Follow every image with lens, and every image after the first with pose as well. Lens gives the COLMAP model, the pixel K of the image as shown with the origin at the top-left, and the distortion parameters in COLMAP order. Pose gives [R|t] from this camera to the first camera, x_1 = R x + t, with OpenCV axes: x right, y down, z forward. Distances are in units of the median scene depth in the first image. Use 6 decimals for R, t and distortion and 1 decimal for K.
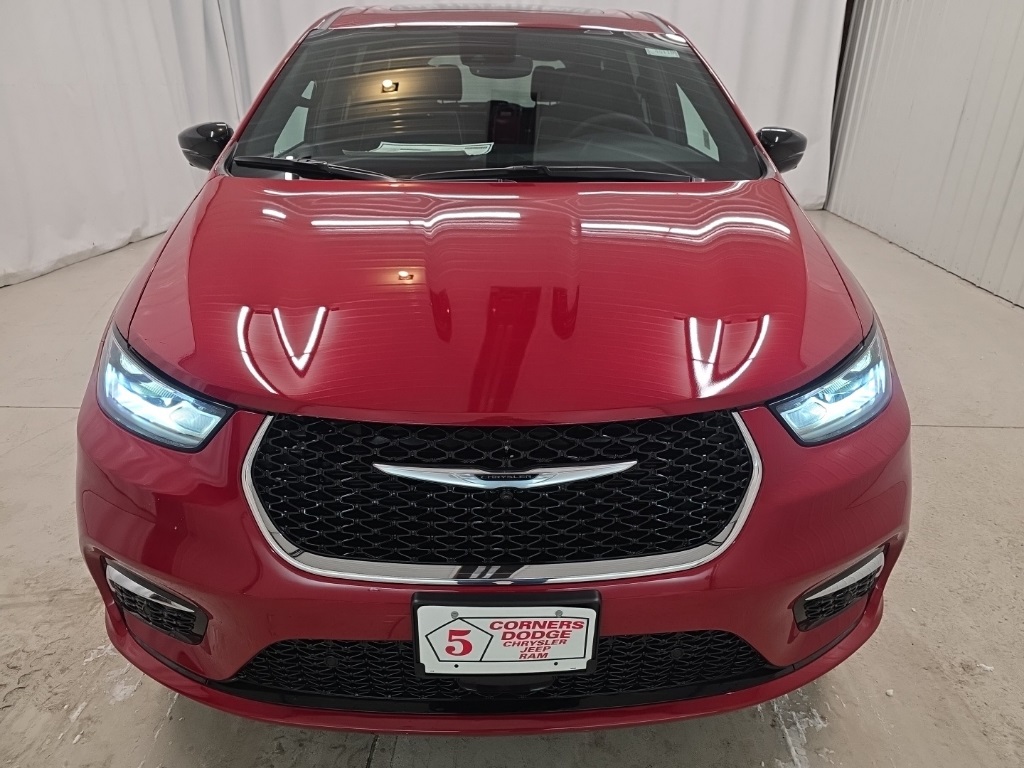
lens RADIAL K [[693.9, 0, 528.2], [0, 693.9, 383.4], [0, 0, 1]] dist [0.039991, -0.026721]
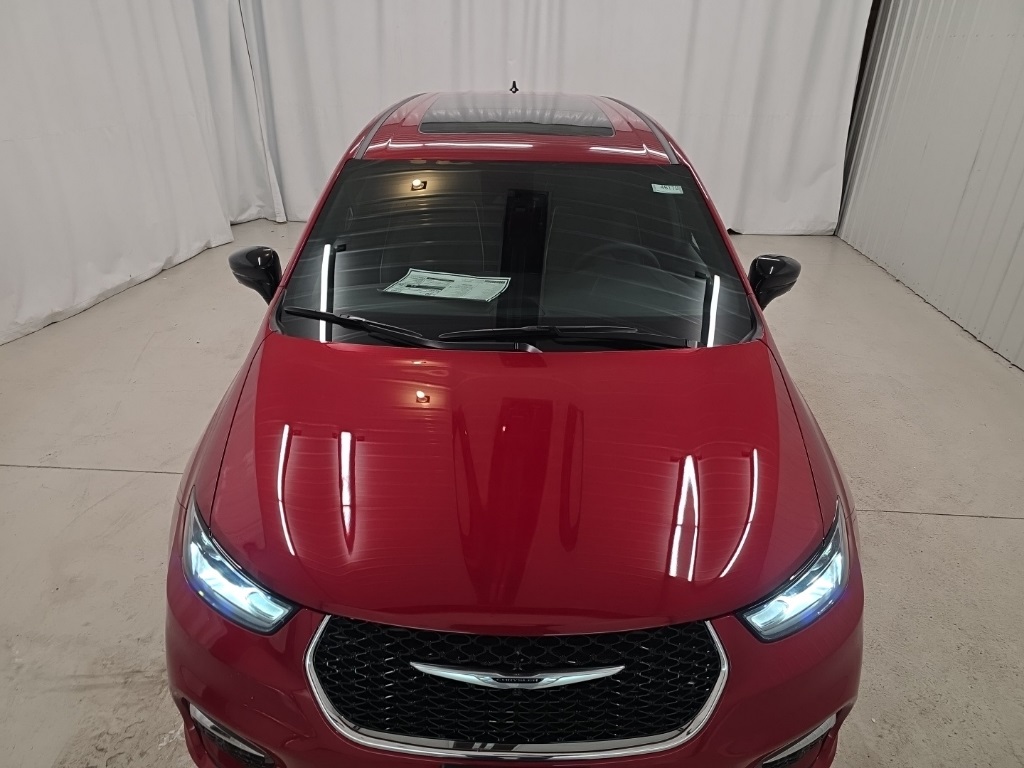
lens RADIAL K [[695.3, 0, 512.0], [0, 695.3, 384.0], [0, 0, 1]] dist [0.054372, -0.039808]
pose [[0.999135, 0.023894, -0.034032, -0.007123], [-0.022135, 0.998445, 0.051162, -0.288448], [0.035202, -0.050365, 0.998110, -0.141601]]
